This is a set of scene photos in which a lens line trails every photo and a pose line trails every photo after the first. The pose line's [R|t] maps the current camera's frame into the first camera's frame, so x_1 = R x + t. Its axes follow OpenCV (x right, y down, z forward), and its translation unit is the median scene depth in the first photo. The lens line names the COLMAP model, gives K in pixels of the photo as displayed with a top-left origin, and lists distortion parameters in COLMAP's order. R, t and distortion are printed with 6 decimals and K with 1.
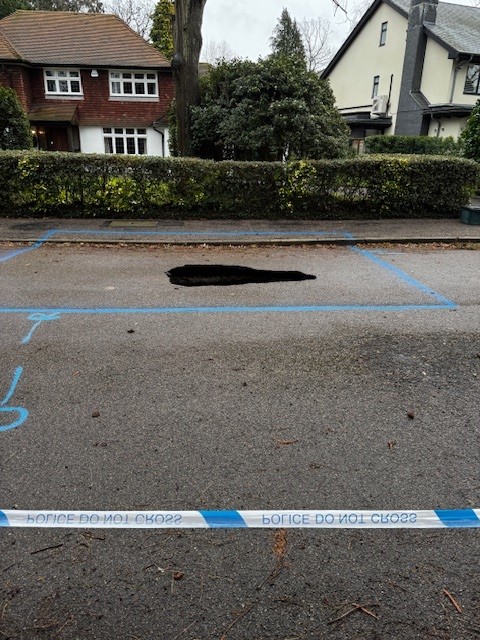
lens RADIAL K [[561.4, 0, 240.0], [0, 561.4, 320.0], [0, 0, 1]] dist [0.095021, -0.002177]
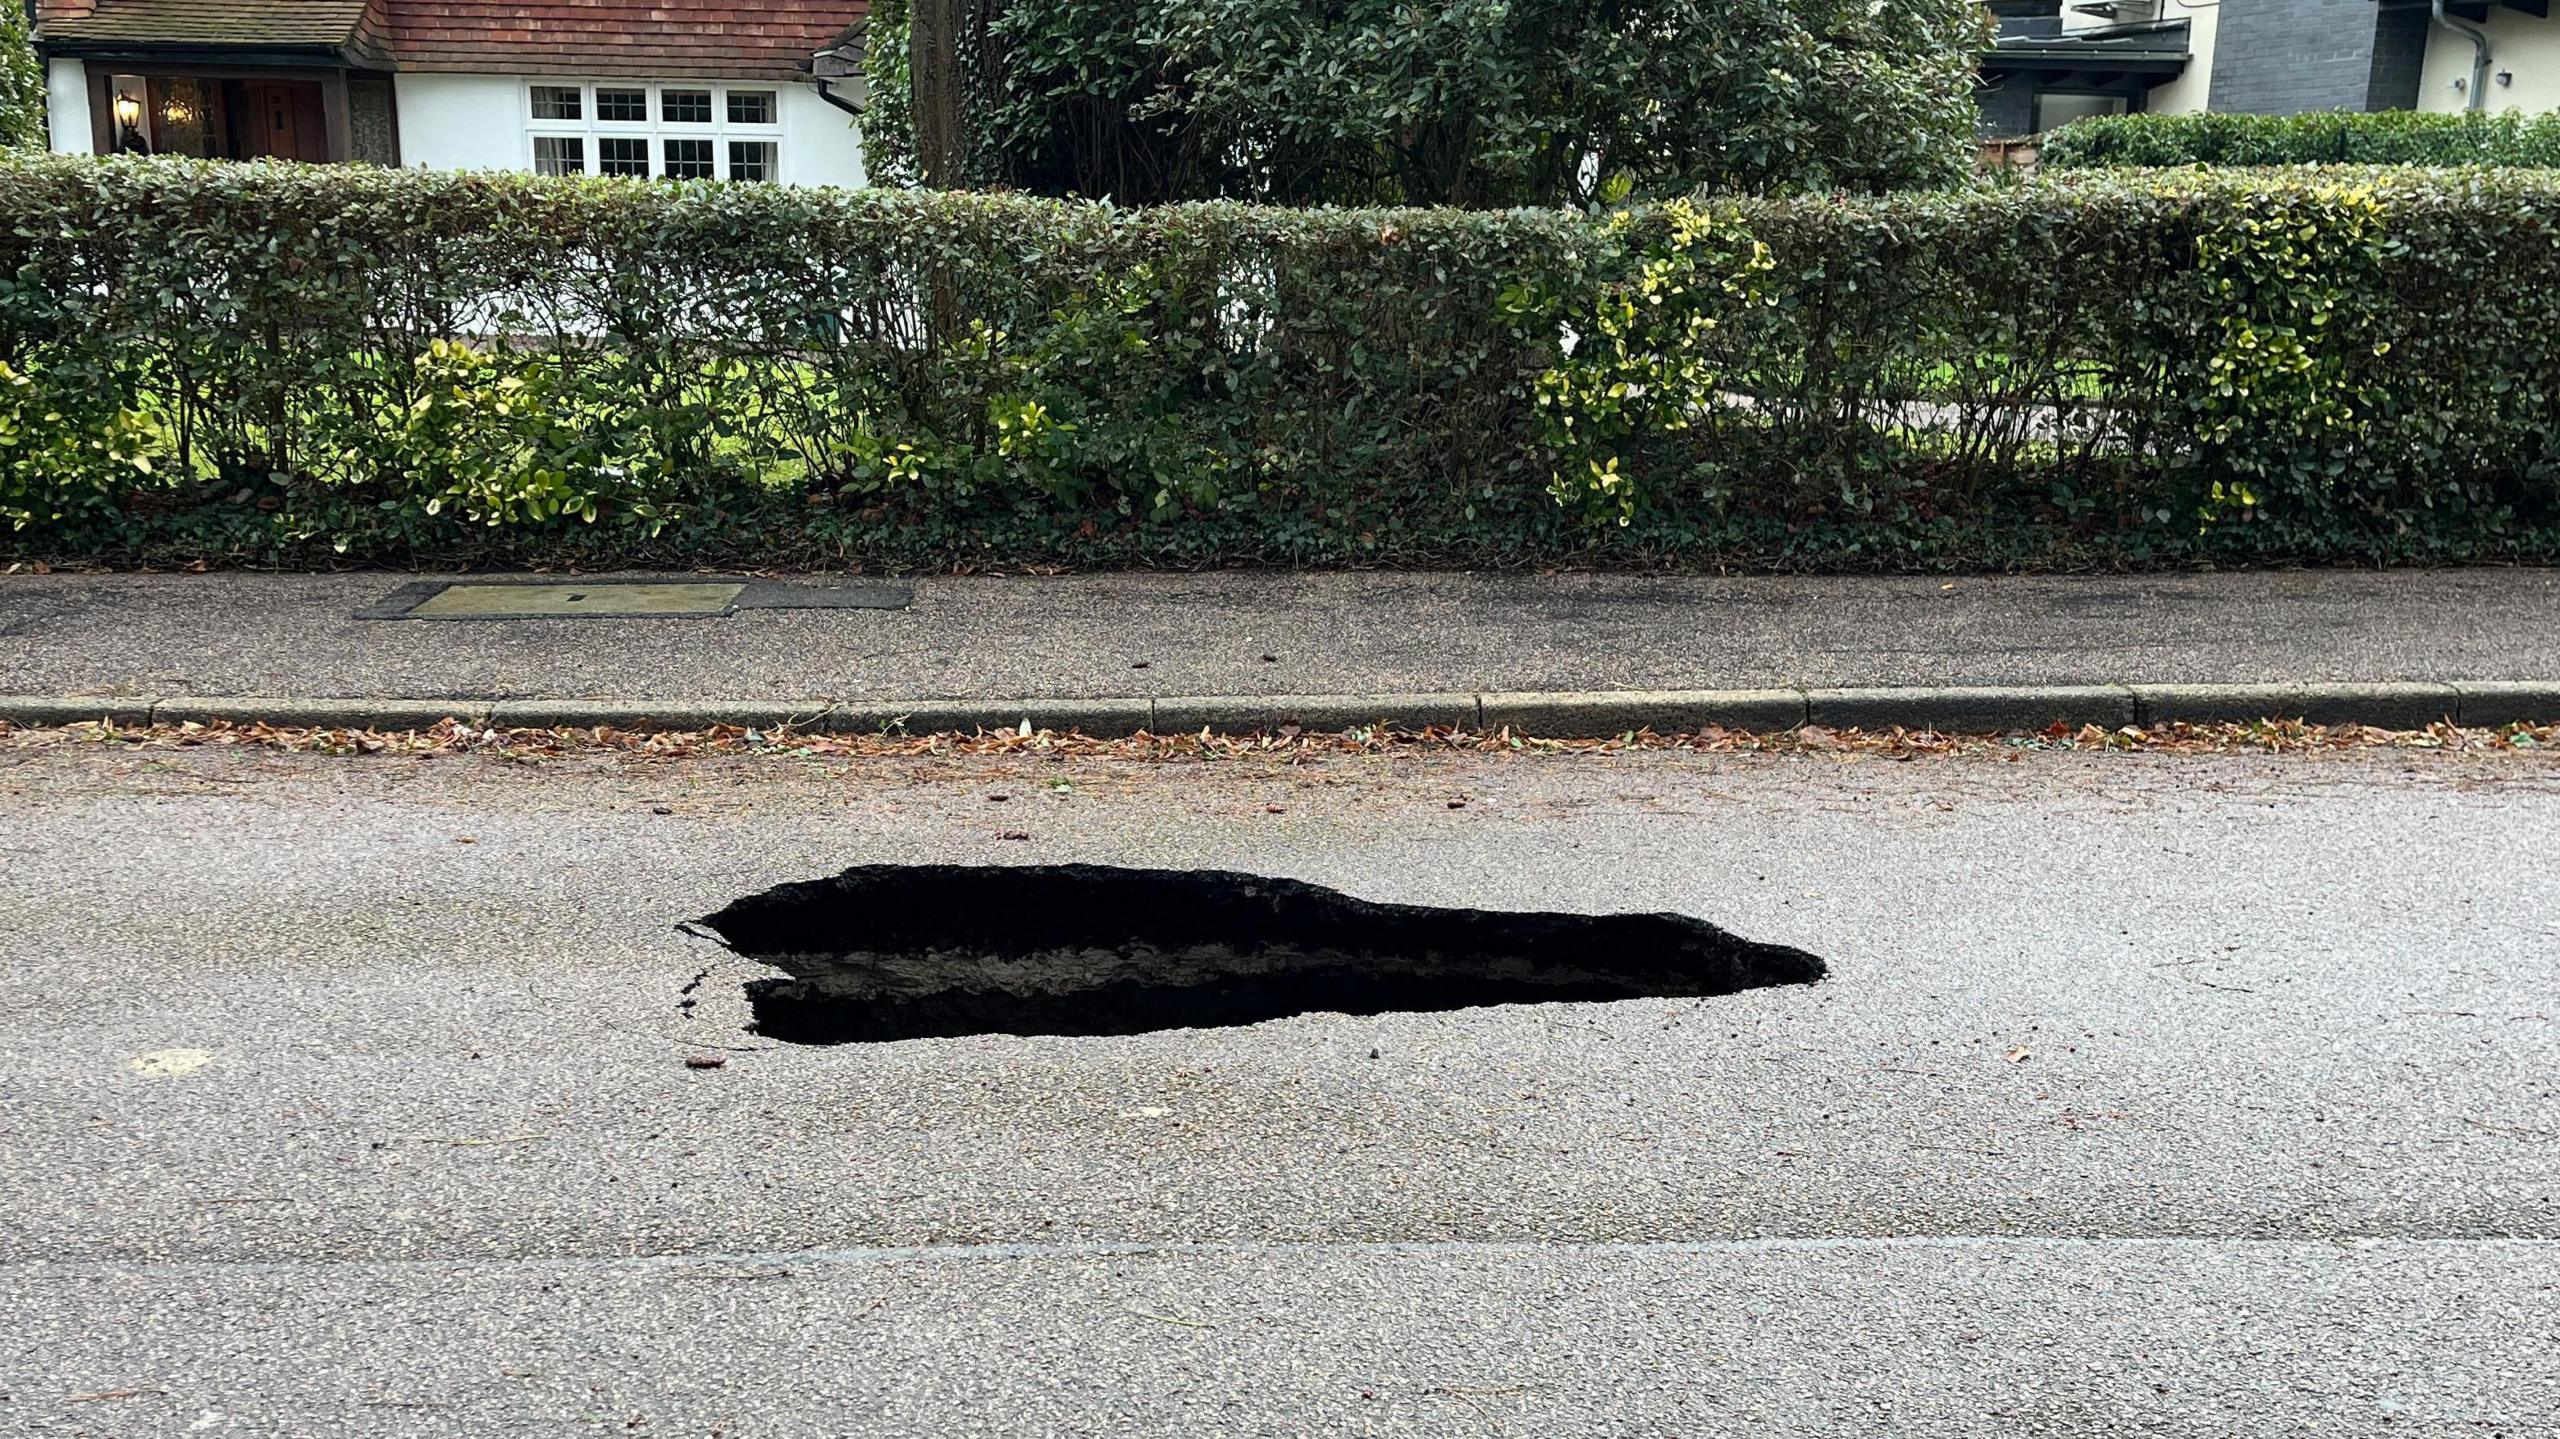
lens RADIAL K [[2297.6, 0, 1277.0], [0, 2297.6, 758.4], [0, 0, 1]] dist [0.039855, -0.004899]
pose [[0.998429, -0.002011, -0.055995, 0.032804], [-0.005664, 0.990614, -0.136571, -0.042440], [0.055744, 0.136673, 0.989047, 0.388760]]
